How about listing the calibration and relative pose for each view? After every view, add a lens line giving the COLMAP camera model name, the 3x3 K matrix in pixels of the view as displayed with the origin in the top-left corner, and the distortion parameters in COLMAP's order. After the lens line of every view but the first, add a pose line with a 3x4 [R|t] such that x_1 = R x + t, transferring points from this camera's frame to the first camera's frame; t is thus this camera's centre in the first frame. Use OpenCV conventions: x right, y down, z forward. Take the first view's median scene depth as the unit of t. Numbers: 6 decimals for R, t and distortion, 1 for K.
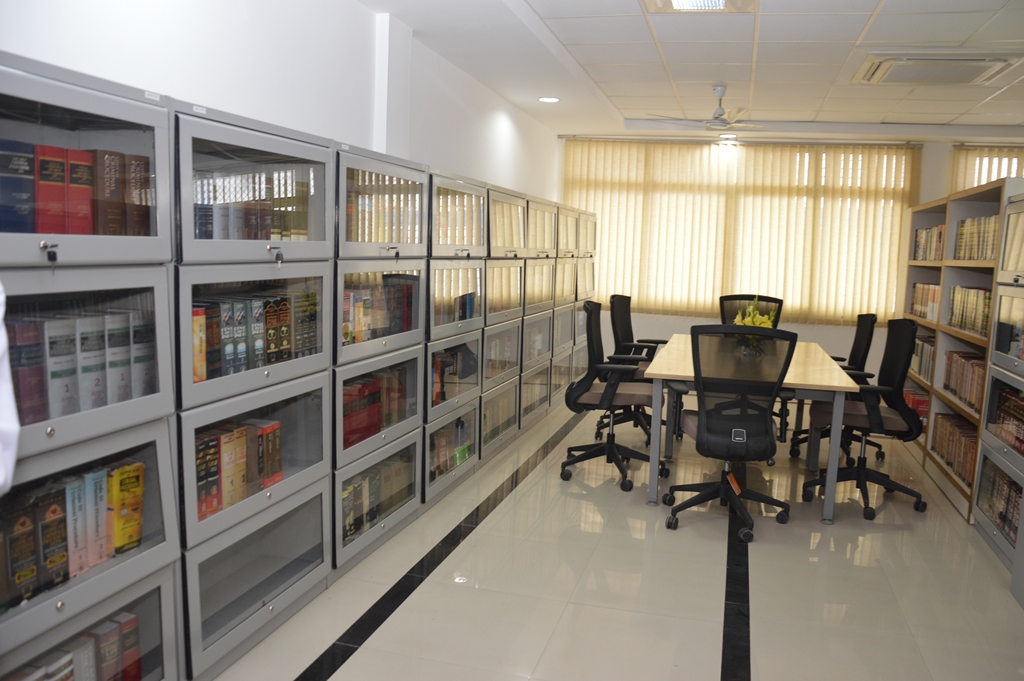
lens RADIAL K [[812.3, 0, 513.8], [0, 812.3, 354.4], [0, 0, 1]] dist [-0.131202, 0.114510]
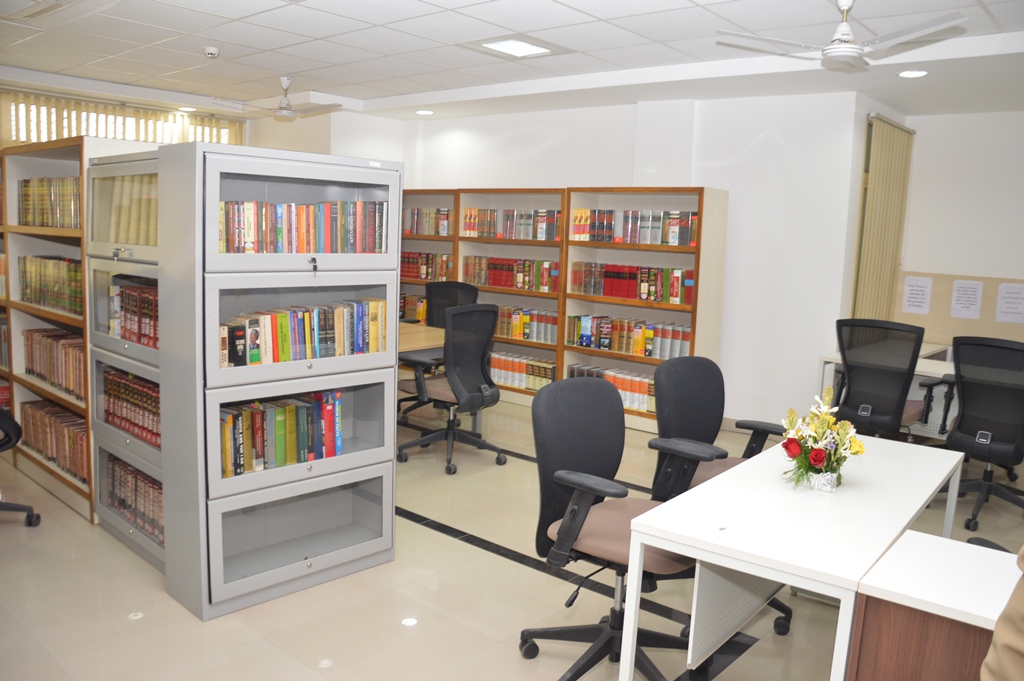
lens RADIAL K [[812.3, 0, 513.8], [0, 812.3, 354.4], [0, 0, 1]] dist [-0.131202, 0.114510]
pose [[0.439760, -0.146002, 0.886168, 0.023132], [0.087724, 0.988962, 0.119405, -0.040582], [-0.893821, 0.025229, 0.447715, 0.163412]]
